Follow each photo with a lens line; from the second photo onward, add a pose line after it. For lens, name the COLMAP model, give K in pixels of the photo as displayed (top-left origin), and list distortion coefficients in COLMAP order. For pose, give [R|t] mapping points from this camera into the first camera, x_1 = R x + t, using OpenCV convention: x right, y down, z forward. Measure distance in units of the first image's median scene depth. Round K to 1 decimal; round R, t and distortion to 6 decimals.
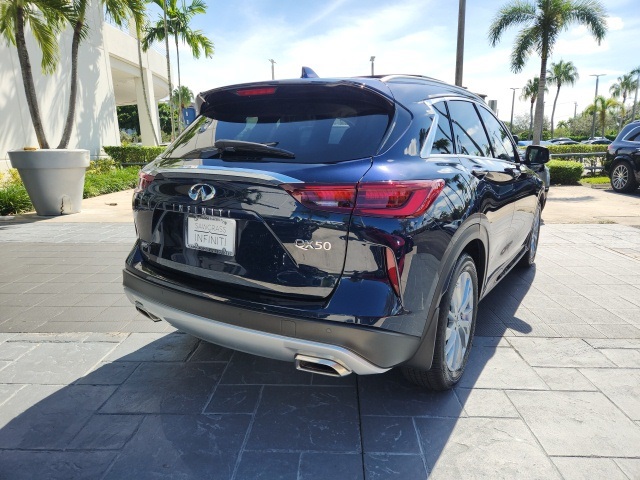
lens RADIAL K [[430.3, 0, 326.8], [0, 430.3, 234.1], [0, 0, 1]] dist [0.059315, -0.048743]
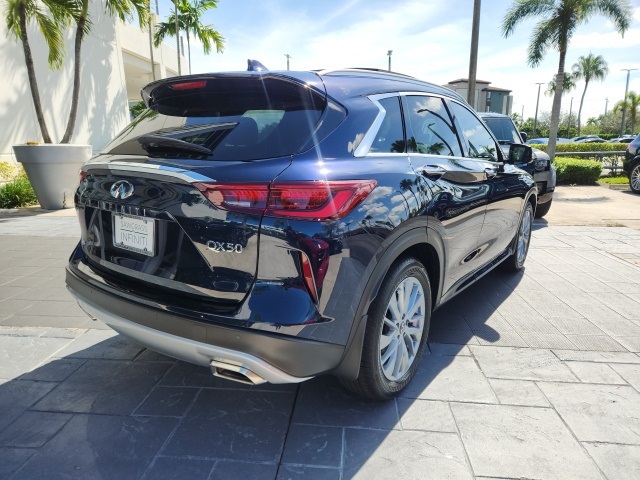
lens RADIAL K [[432.6, 0, 320.0], [0, 432.6, 240.0], [0, 0, 1]] dist [0.056516, -0.054170]
pose [[0.998306, 0.019268, -0.054893, 0.148984], [-0.018146, 0.999618, 0.020860, -0.009354], [0.055274, -0.019829, 0.998274, 0.034791]]
